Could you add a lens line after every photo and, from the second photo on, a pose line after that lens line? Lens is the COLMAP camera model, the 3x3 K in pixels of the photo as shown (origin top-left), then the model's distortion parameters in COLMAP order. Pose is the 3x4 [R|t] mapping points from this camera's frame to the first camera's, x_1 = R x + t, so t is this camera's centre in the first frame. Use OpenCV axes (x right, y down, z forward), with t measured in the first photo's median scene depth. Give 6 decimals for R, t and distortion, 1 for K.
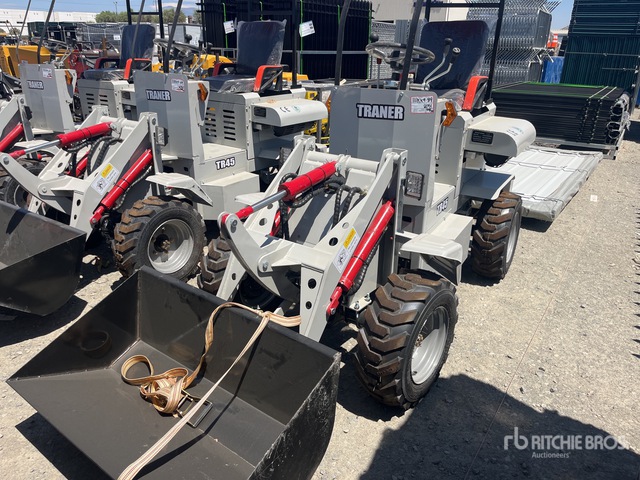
lens RADIAL K [[479.1, 0, 322.2], [0, 479.1, 241.1], [0, 0, 1]] dist [0.043994, -0.036219]
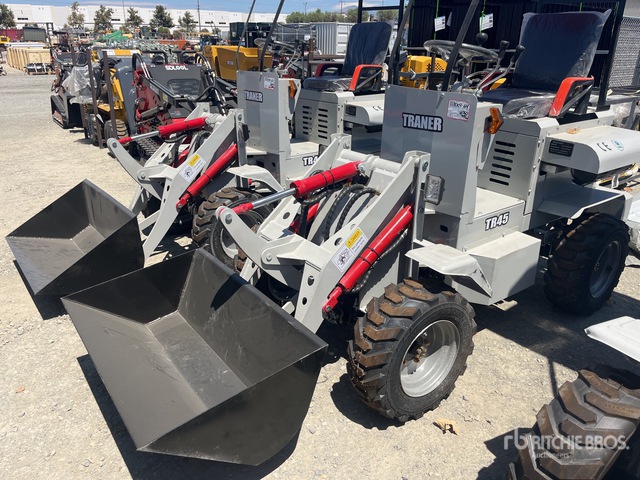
lens RADIAL K [[479.1, 0, 327.0], [0, 479.1, 241.1], [0, 0, 1]] dist [0.043994, -0.036219]
pose [[0.949749, 0.116171, -0.290658, -0.220914], [-0.114818, 0.993148, 0.021769, -0.117315], [0.291195, 0.012697, 0.956579, 0.267686]]
